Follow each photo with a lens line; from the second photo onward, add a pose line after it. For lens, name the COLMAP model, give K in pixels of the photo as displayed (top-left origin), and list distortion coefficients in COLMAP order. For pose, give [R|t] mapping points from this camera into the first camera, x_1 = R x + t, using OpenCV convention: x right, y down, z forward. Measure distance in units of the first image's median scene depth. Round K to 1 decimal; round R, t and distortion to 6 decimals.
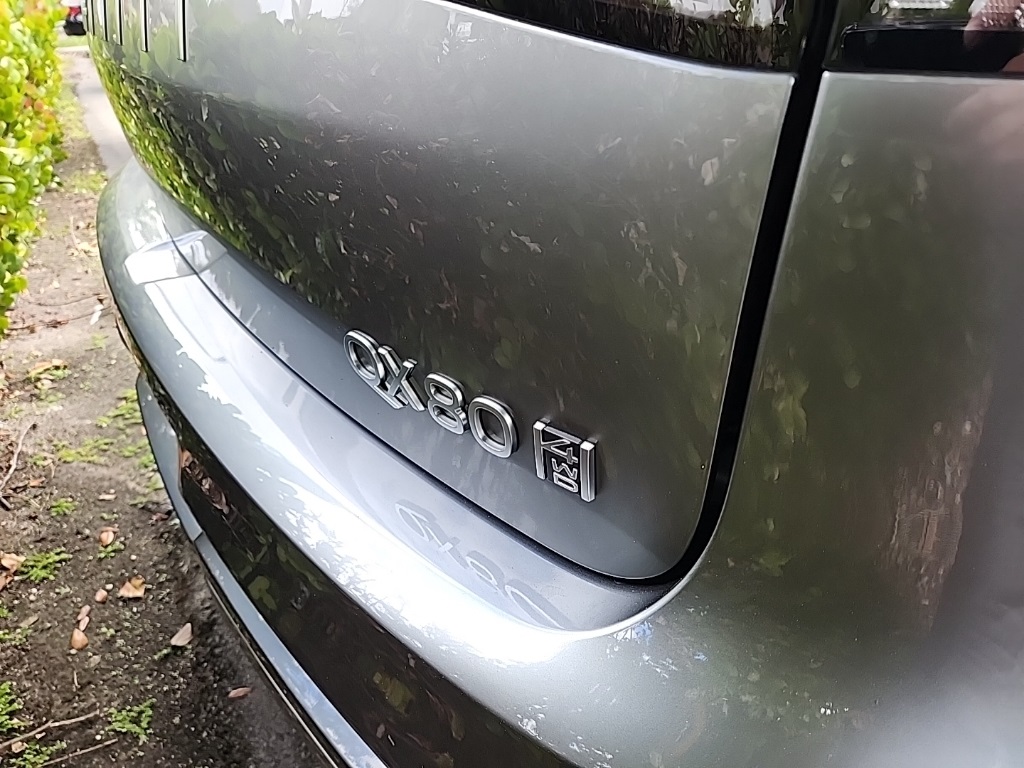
lens RADIAL K [[680.5, 0, 515.2], [0, 680.5, 397.9], [0, 0, 1]] dist [0.017064, -0.006808]
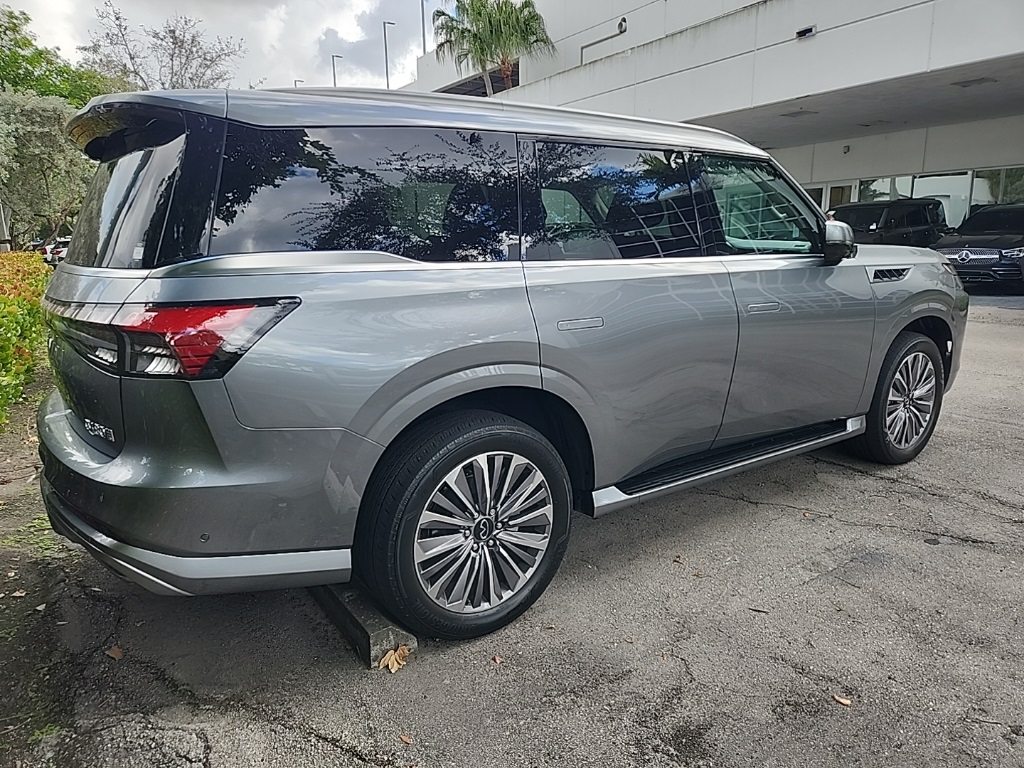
lens RADIAL K [[680.5, 0, 515.2], [0, 680.5, 397.9], [0, 0, 1]] dist [0.017064, -0.006808]
pose [[0.998392, 0.010322, 0.055739, 0.454405], [0.007667, 0.949660, -0.313188, 0.234286], [-0.056166, 0.313111, 0.948054, -0.681201]]
